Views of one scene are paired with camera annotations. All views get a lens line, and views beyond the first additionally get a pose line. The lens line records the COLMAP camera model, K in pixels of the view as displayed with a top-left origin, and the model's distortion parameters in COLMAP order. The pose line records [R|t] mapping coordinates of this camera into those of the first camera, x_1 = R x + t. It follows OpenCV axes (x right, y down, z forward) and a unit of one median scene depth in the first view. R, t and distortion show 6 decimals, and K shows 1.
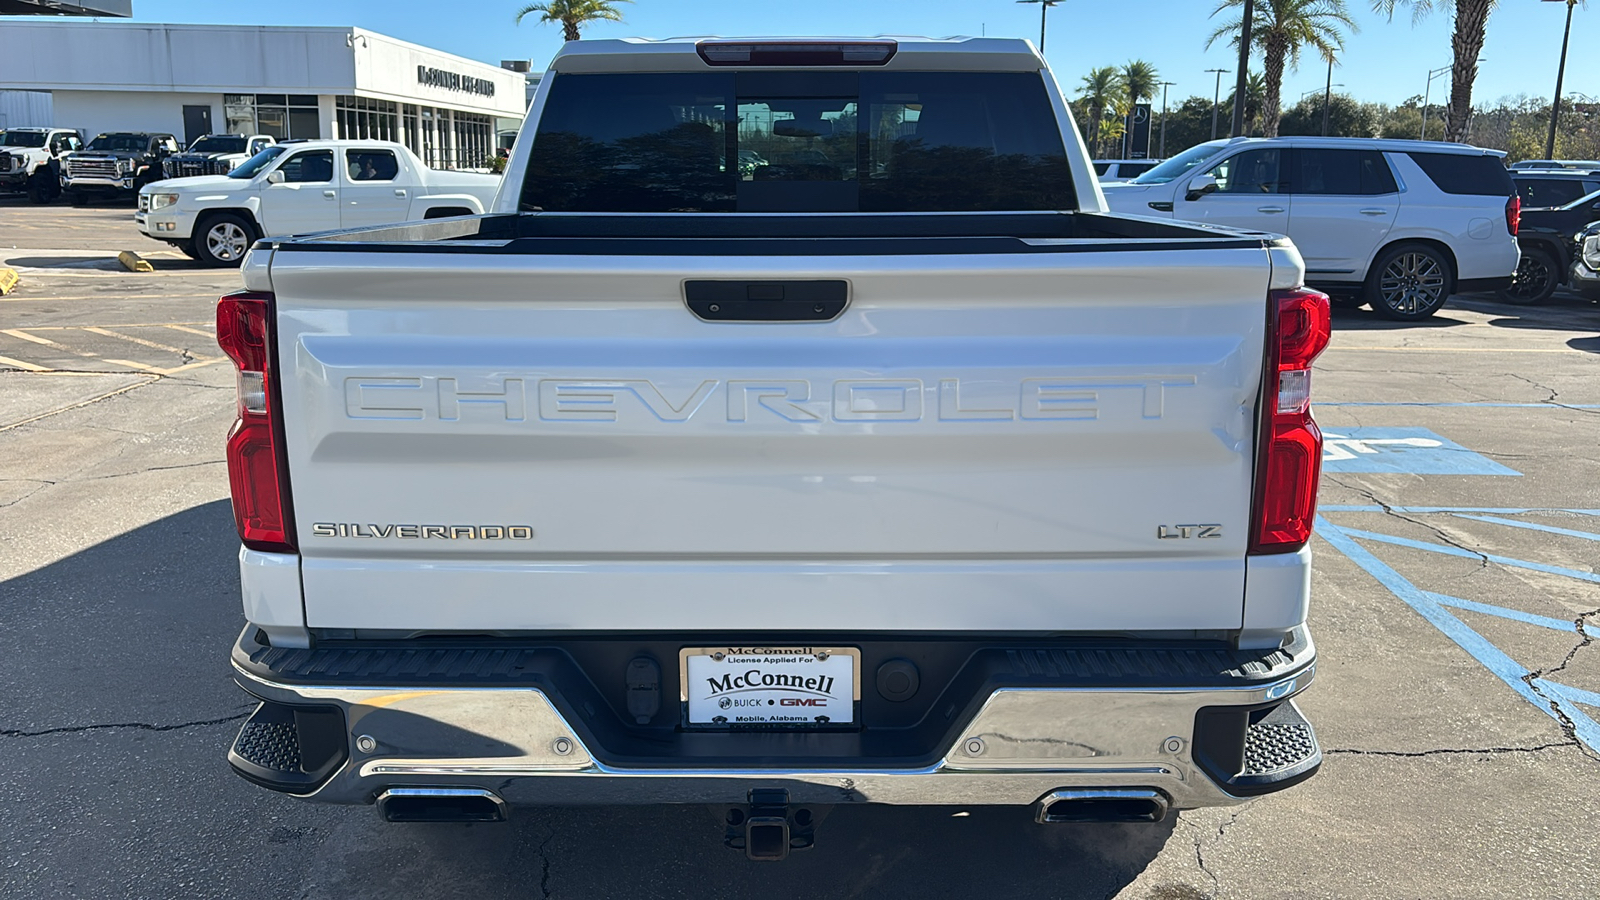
lens RADIAL K [[1384.6, 0, 799.1], [0, 1384.6, 451.8], [0, 0, 1]] dist [0.027970, -0.003665]
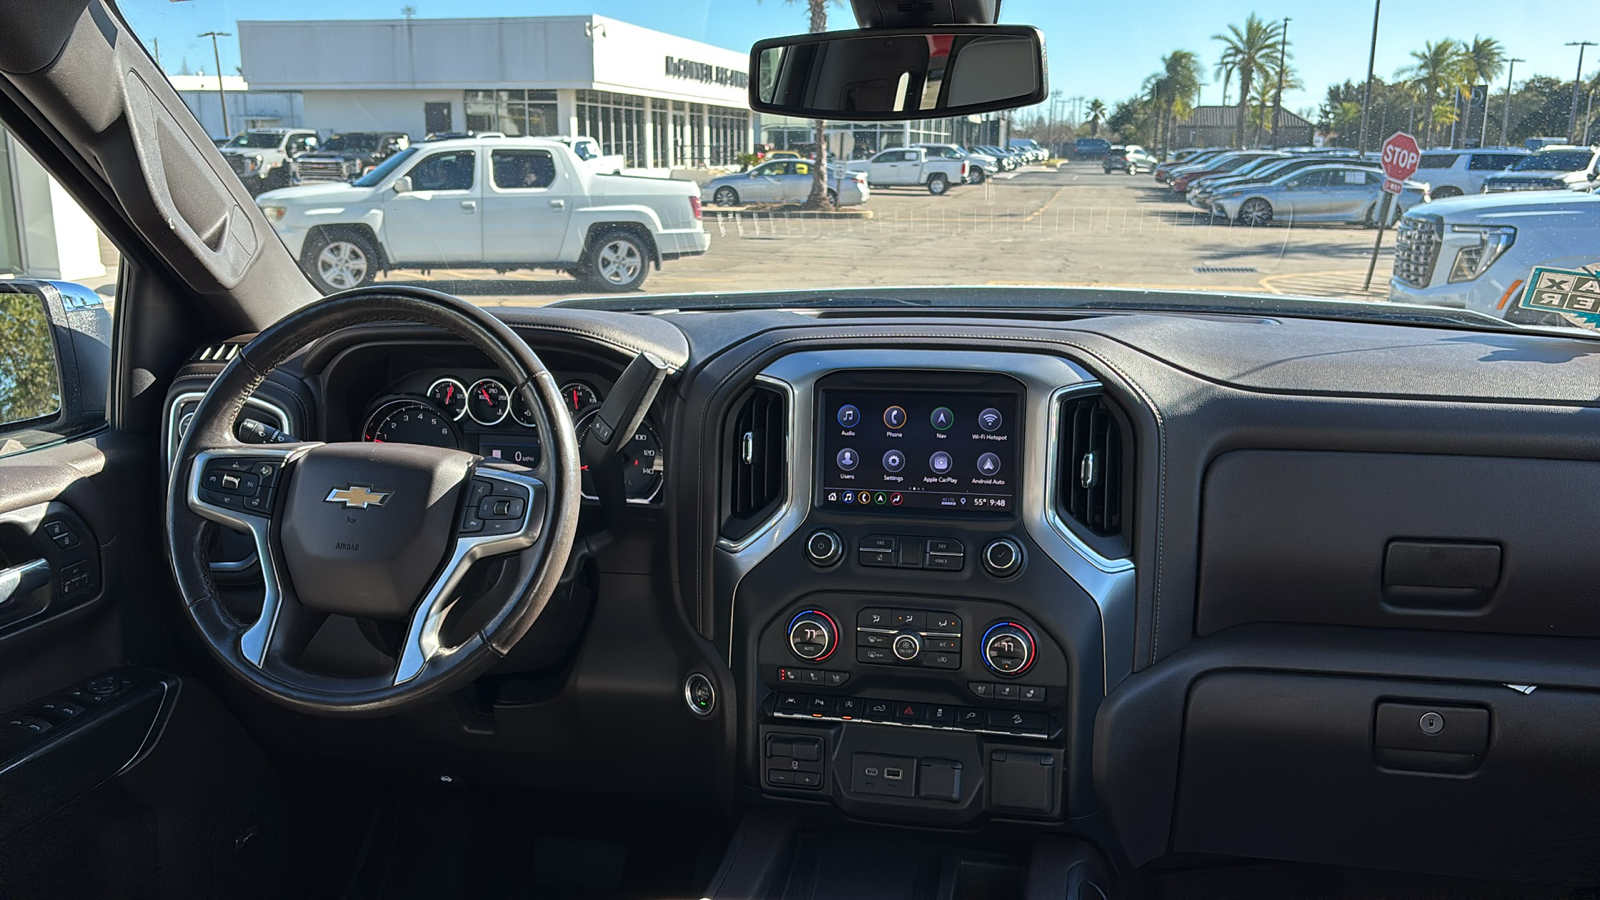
lens RADIAL K [[1384.6, 0, 798.5], [0, 1384.6, 450.7], [0, 0, 1]] dist [0.027970, -0.003665]
pose [[0.980344, 0.033615, -0.194411, 0.008111], [-0.032780, 0.999434, 0.007513, -0.057779], [0.194554, -0.000993, 0.980891, 0.257913]]
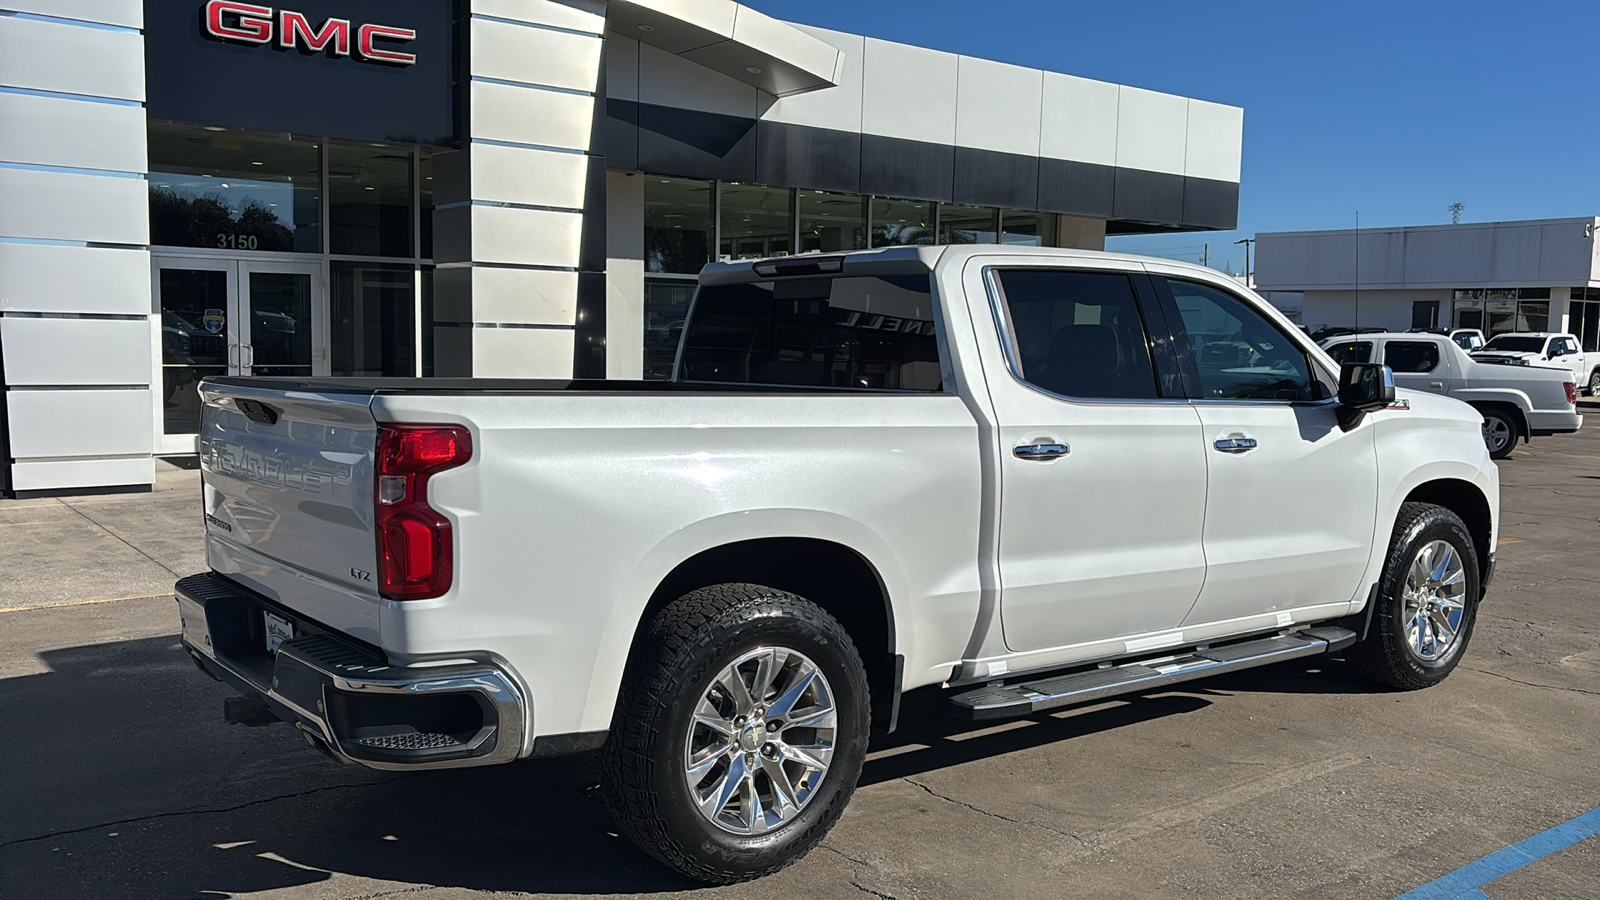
lens RADIAL K [[1384.6, 0, 798.1], [0, 1384.6, 453.5], [0, 0, 1]] dist [0.027970, -0.003665]
pose [[0.617200, 0.068086, -0.783855, 0.221668], [-0.172999, 0.983612, -0.050781, -0.009669], [0.767552, 0.166948, 0.618864, 0.047795]]
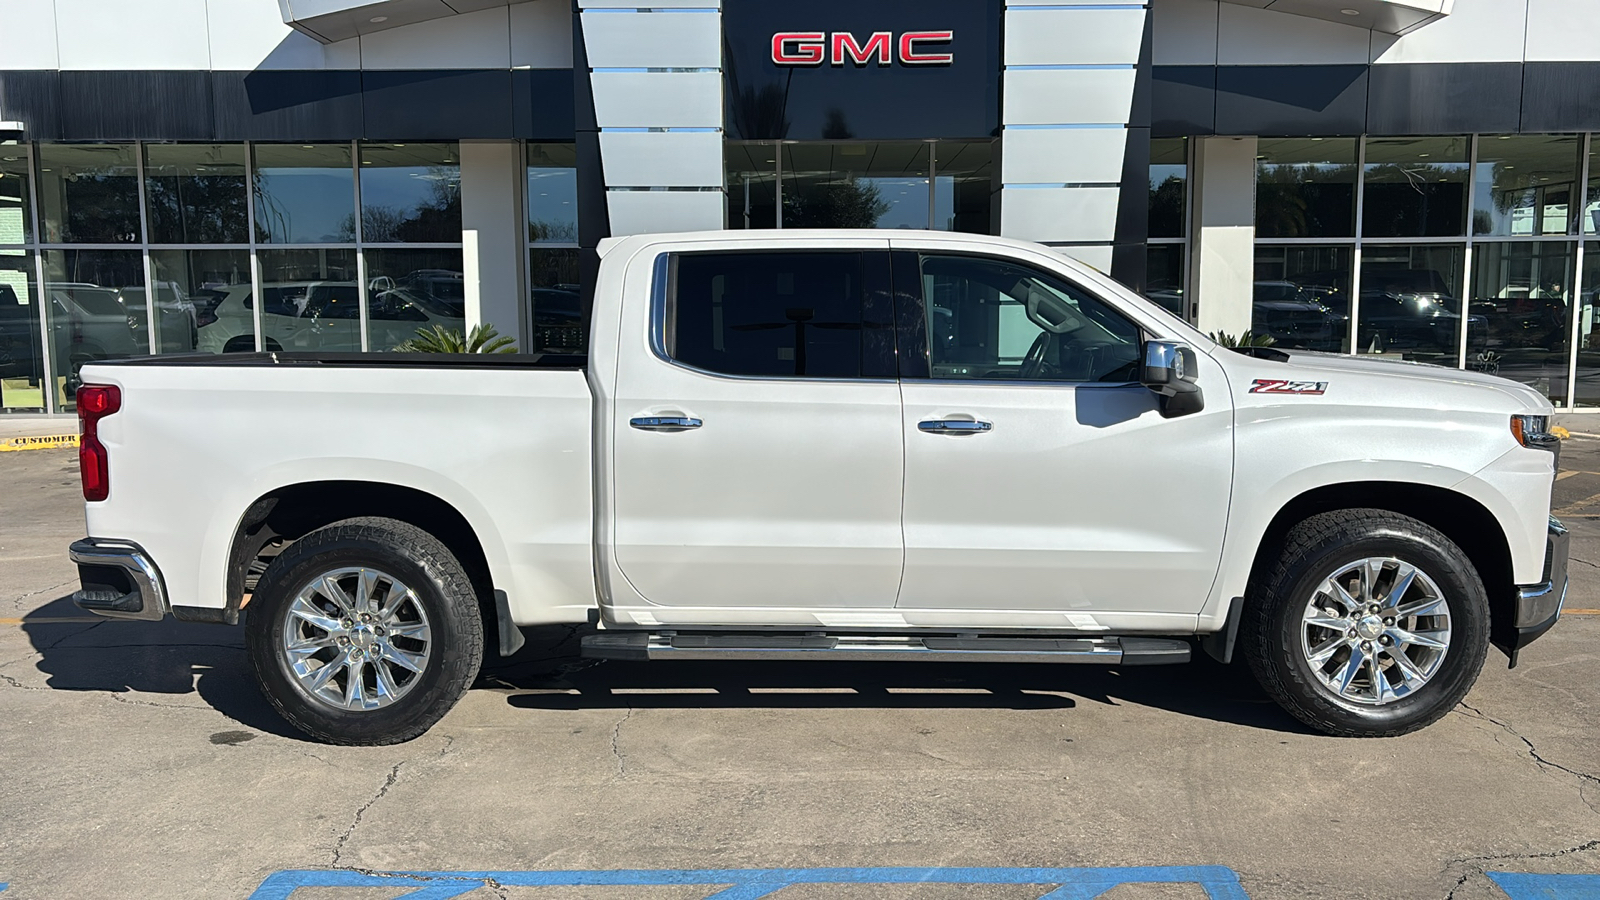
lens RADIAL K [[1384.6, 0, 799.5], [0, 1384.6, 442.7], [0, 0, 1]] dist [0.027970, -0.003665]
pose [[-0.003942, 0.093947, -0.995569, 0.323167], [-0.201473, 0.975087, 0.092812, -0.056842], [0.979486, 0.200946, 0.015084, 0.257450]]
